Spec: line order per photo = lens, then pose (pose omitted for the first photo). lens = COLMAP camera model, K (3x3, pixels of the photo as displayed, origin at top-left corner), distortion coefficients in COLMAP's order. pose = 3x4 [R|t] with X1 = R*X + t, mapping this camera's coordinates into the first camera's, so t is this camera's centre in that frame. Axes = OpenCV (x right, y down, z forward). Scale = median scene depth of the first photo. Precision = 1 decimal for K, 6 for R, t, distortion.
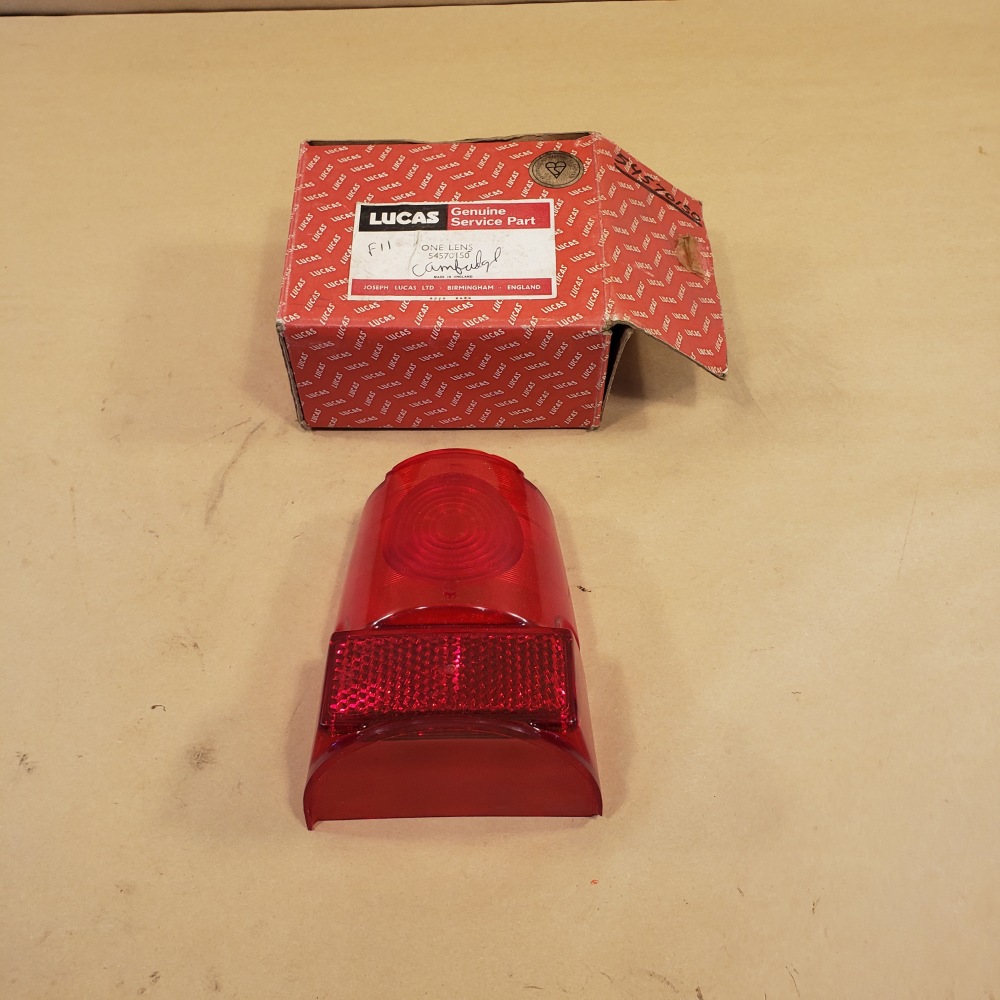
lens RADIAL K [[1051.1, 0, 498.5], [0, 1051.1, 502.7], [0, 0, 1]] dist [-0.075054, 0.000000]
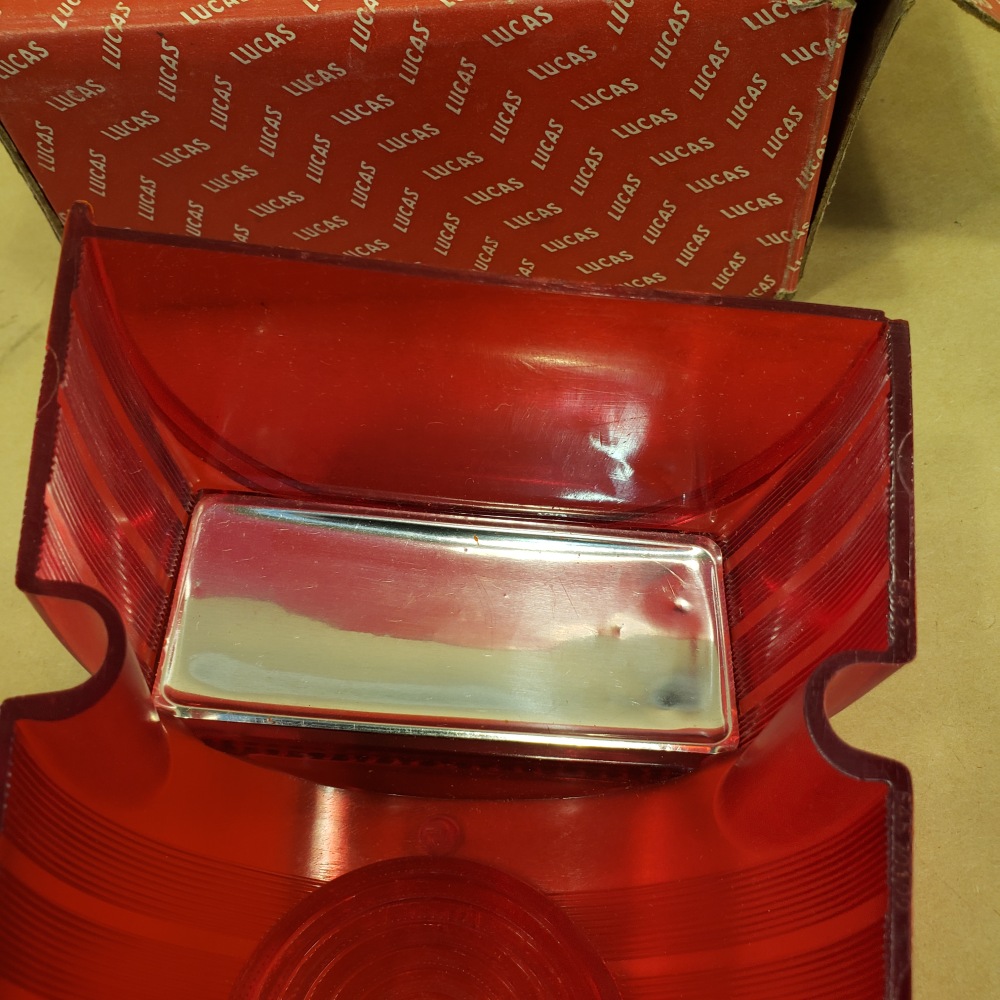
lens RADIAL K [[1051.1, 0, 502.1], [0, 1051.1, 498.2], [0, 0, 1]] dist [-0.075054, 0.000000]
pose [[0.995975, -0.032024, -0.083718, 0.012185], [0.035198, 0.998705, 0.036723, -0.010900], [0.082433, -0.039522, 0.995813, 0.603122]]
